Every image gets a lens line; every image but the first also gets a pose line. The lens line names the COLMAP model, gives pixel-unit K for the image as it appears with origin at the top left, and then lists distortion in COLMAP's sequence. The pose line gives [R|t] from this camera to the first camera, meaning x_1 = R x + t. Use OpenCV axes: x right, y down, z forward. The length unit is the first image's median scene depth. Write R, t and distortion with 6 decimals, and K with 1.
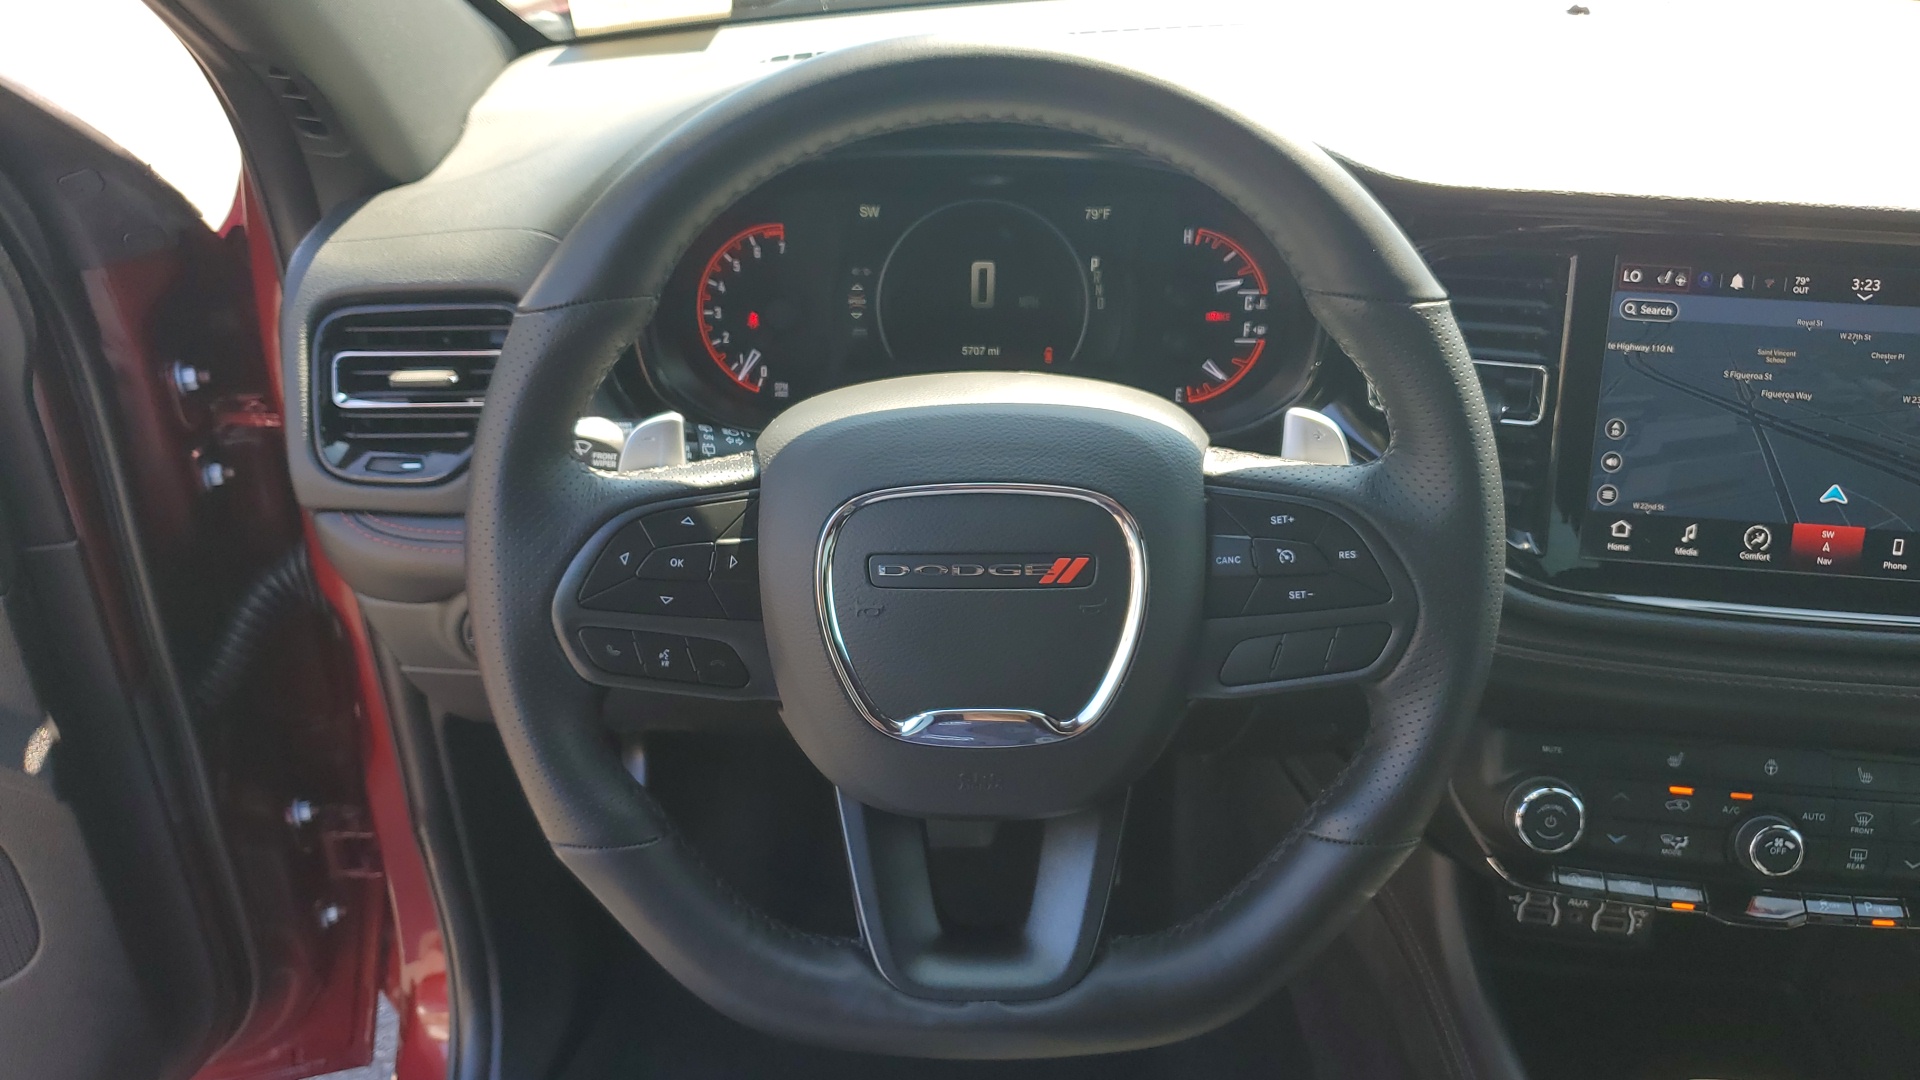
lens RADIAL K [[1546.0, 0, 945.1], [0, 1546.0, 544.7], [0, 0, 1]] dist [0.049094, -0.070636]
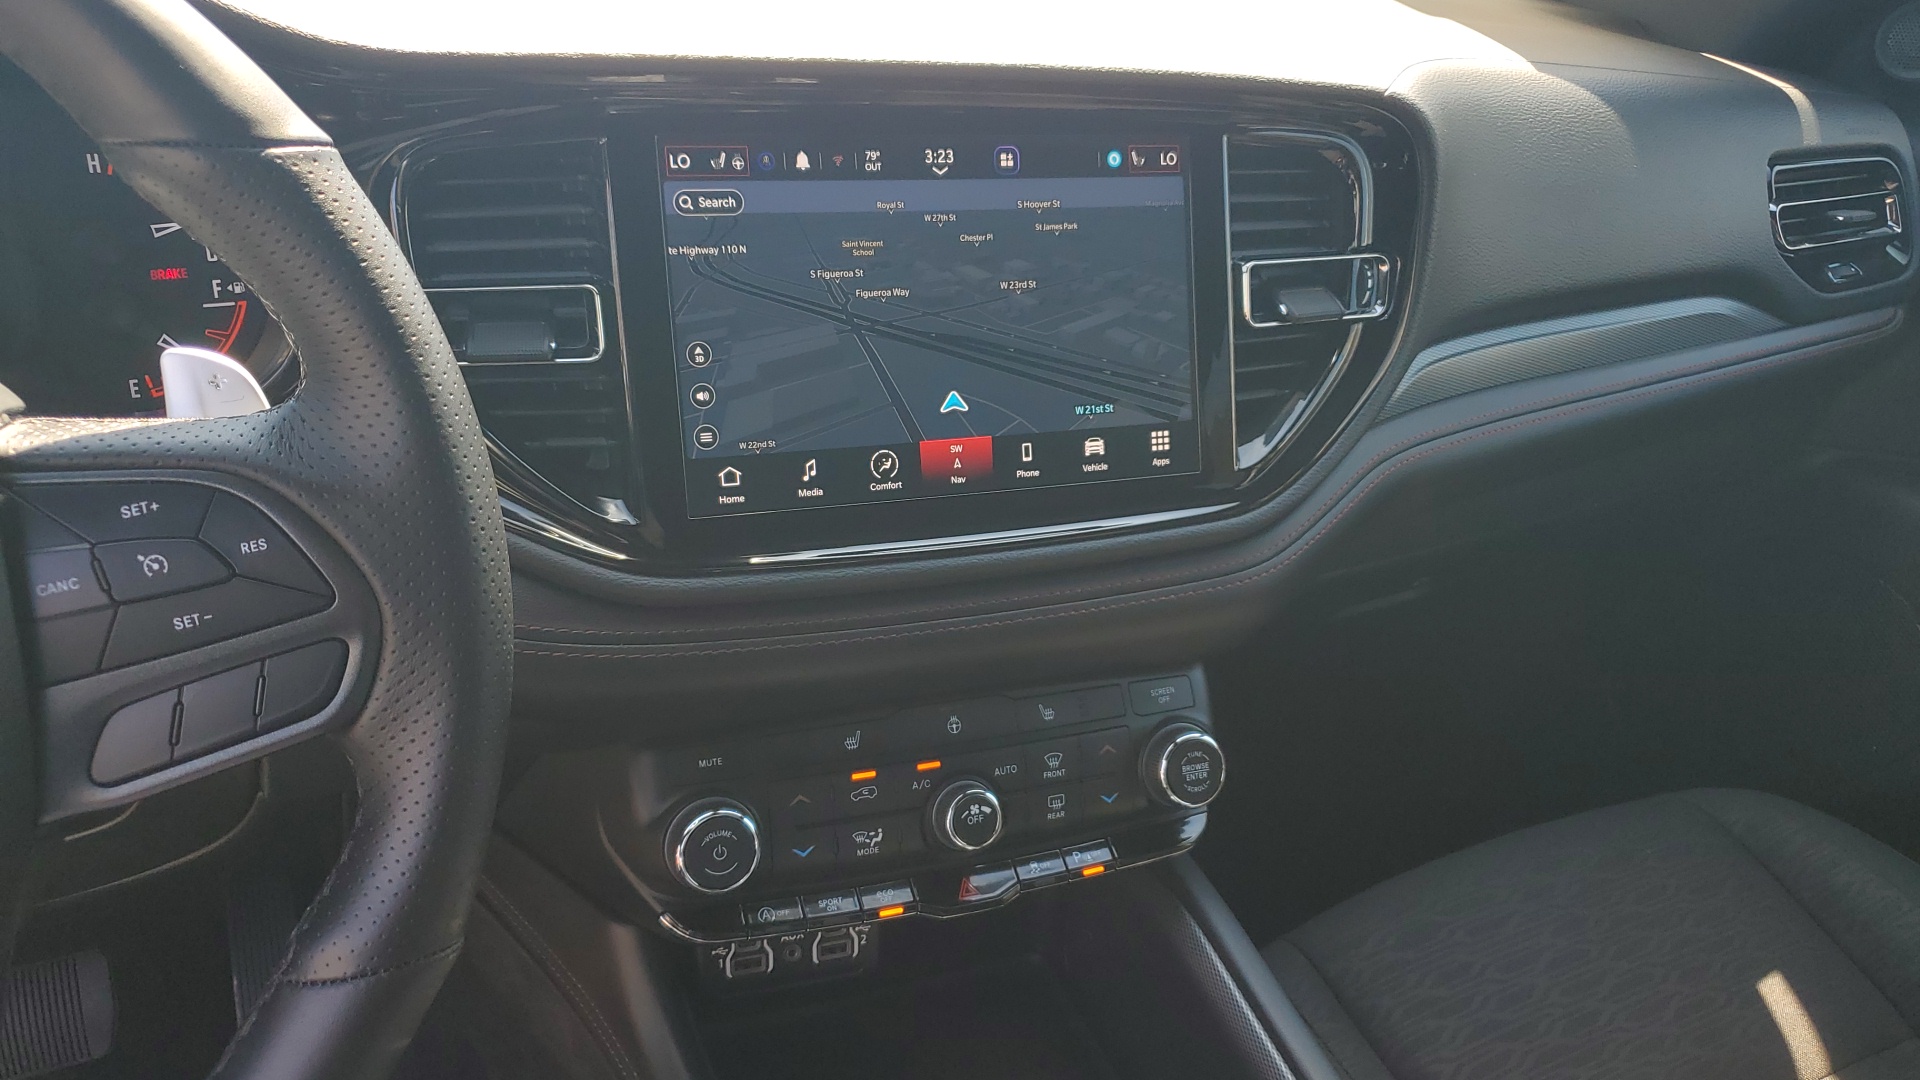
lens RADIAL K [[1546.0, 0, 978.5], [0, 1546.0, 560.2], [0, 0, 1]] dist [0.049094, -0.070636]
pose [[0.884763, -0.166613, 0.435240, 0.192880], [0.179675, 0.983661, 0.011305, 0.047041], [-0.430012, 0.068199, 0.900243, 0.225520]]
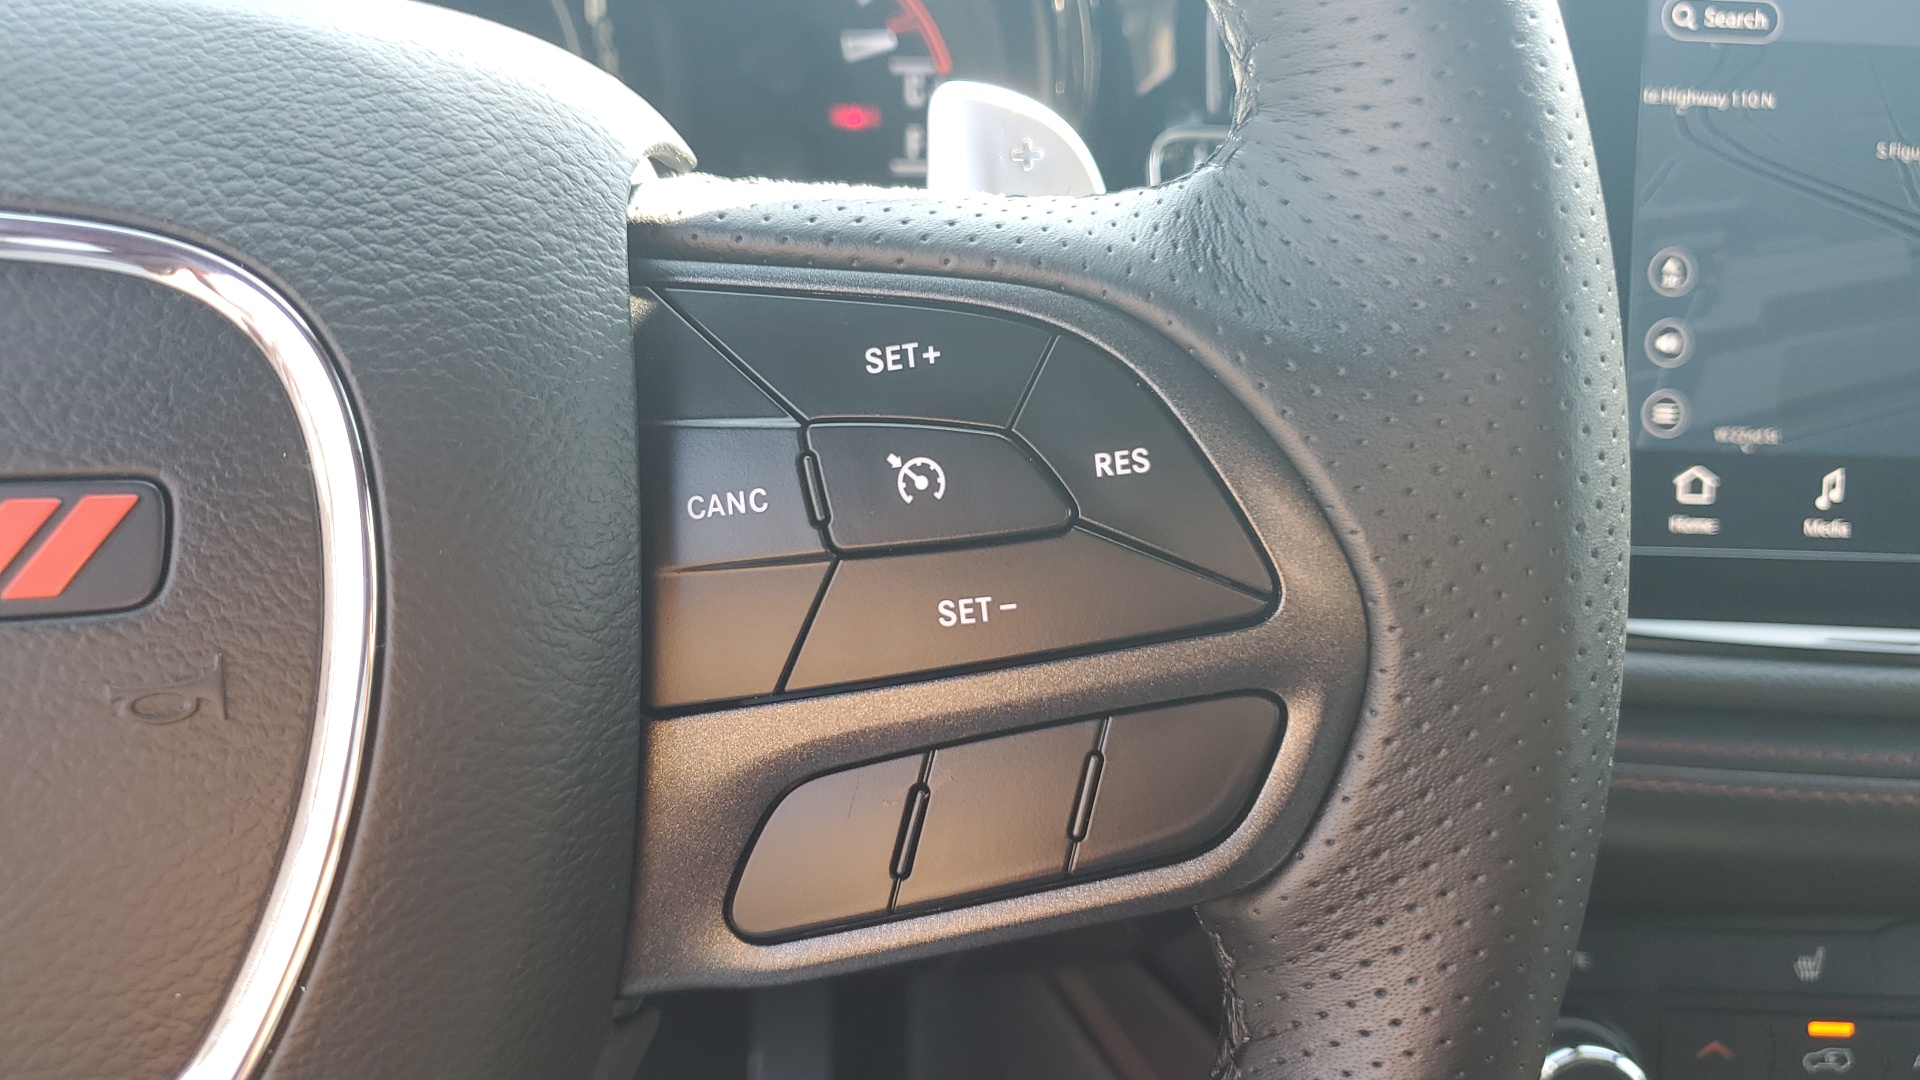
lens RADIAL K [[1546.0, 0, 960.7], [0, 1546.0, 525.9], [0, 0, 1]] dist [0.049094, -0.070636]
pose [[0.989696, -0.036768, 0.138387, 0.150161], [0.049717, 0.994580, -0.091314, 0.034237], [-0.134279, 0.097253, 0.986160, 0.571974]]
